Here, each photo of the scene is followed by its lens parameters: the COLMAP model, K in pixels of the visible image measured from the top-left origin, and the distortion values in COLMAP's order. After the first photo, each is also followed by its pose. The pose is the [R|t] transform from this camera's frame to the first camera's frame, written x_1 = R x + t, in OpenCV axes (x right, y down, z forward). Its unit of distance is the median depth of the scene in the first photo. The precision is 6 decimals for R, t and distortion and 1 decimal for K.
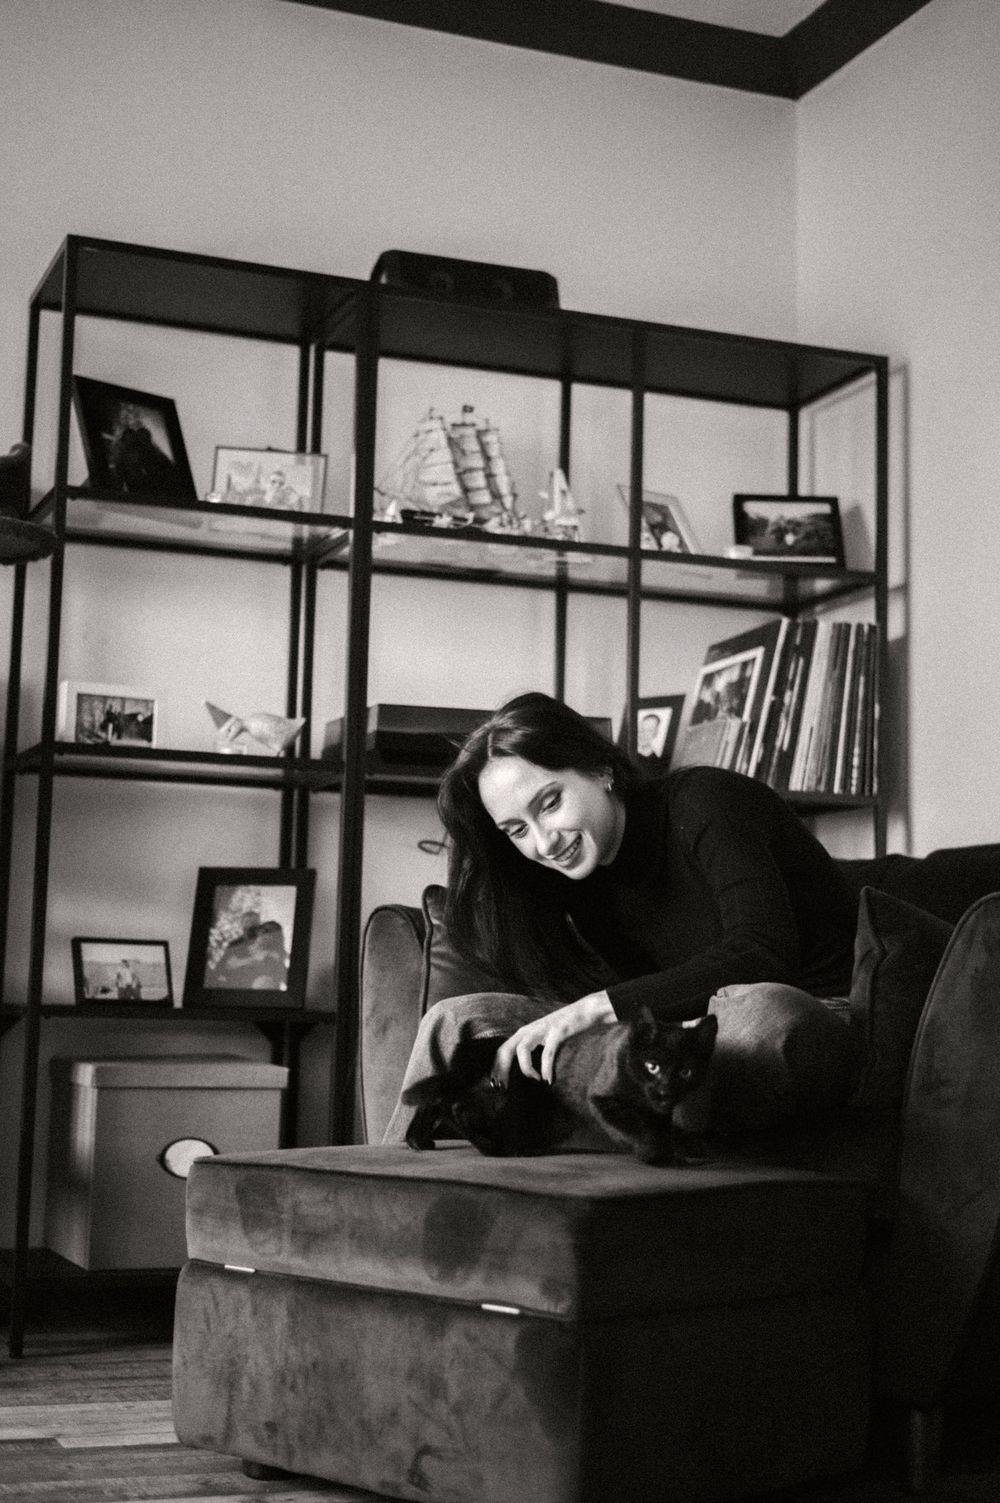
lens RADIAL K [[2145.7, 0, 500.0], [0, 2145.7, 751.5], [0, 0, 1]] dist [0.032111, 0.017378]
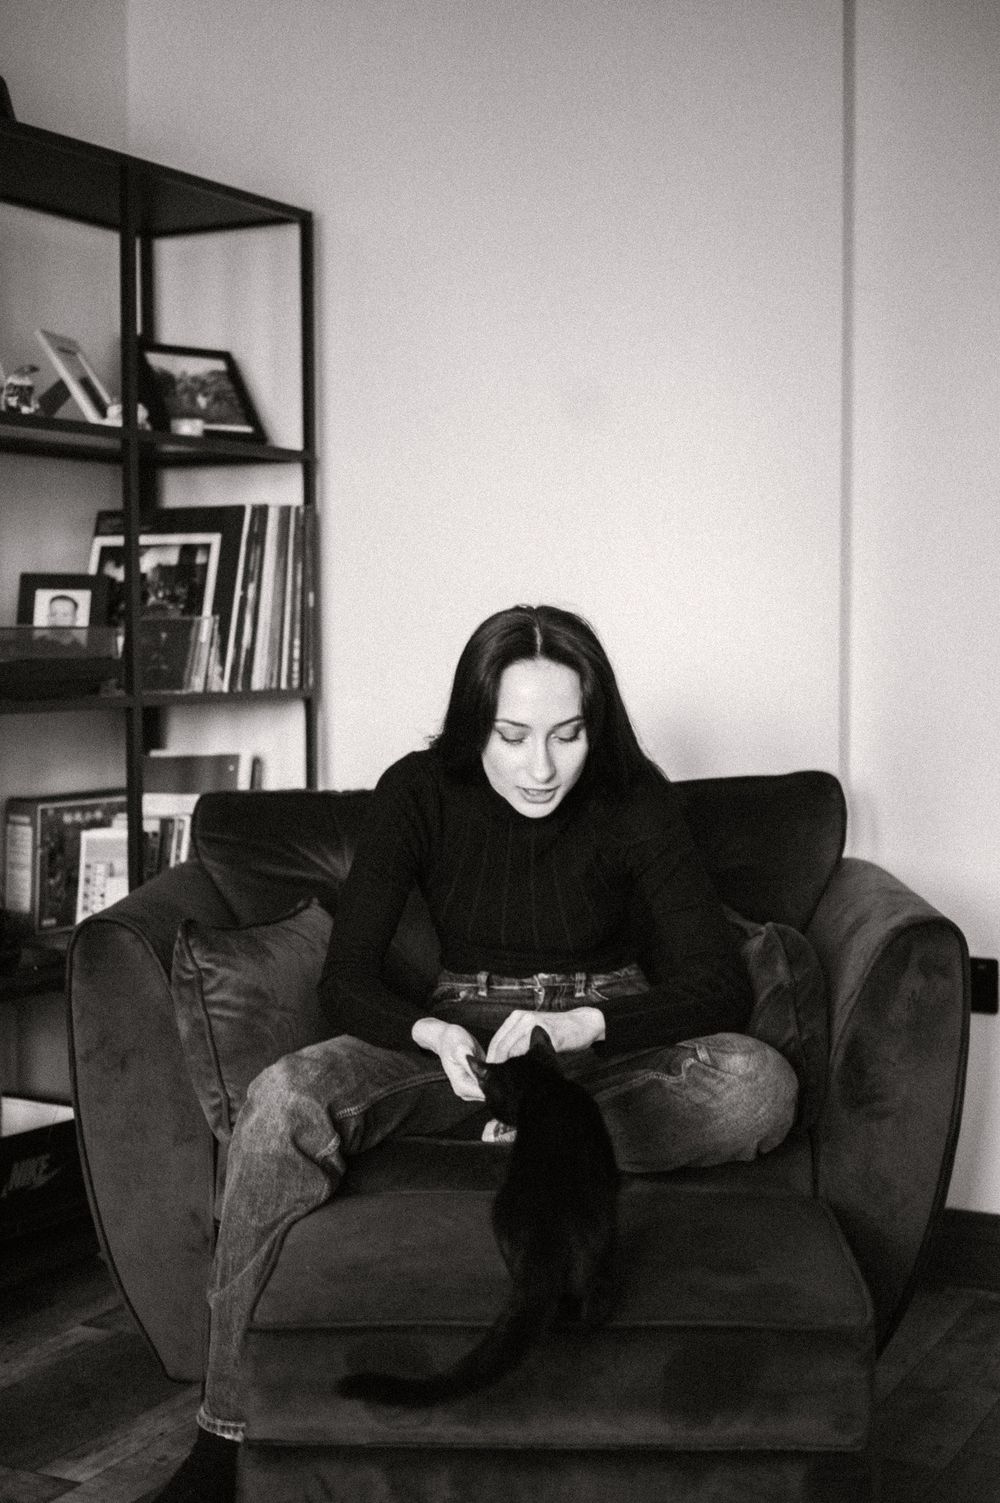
lens RADIAL K [[2175.7, 0, 500.0], [0, 2175.7, 751.5], [0, 0, 1]] dist [0.010896, -0.014386]
pose [[0.762536, -0.061948, 0.643972, -0.385519], [-0.052018, 0.986311, 0.156475, -0.107581], [-0.644851, -0.152816, 0.748876, 0.216923]]
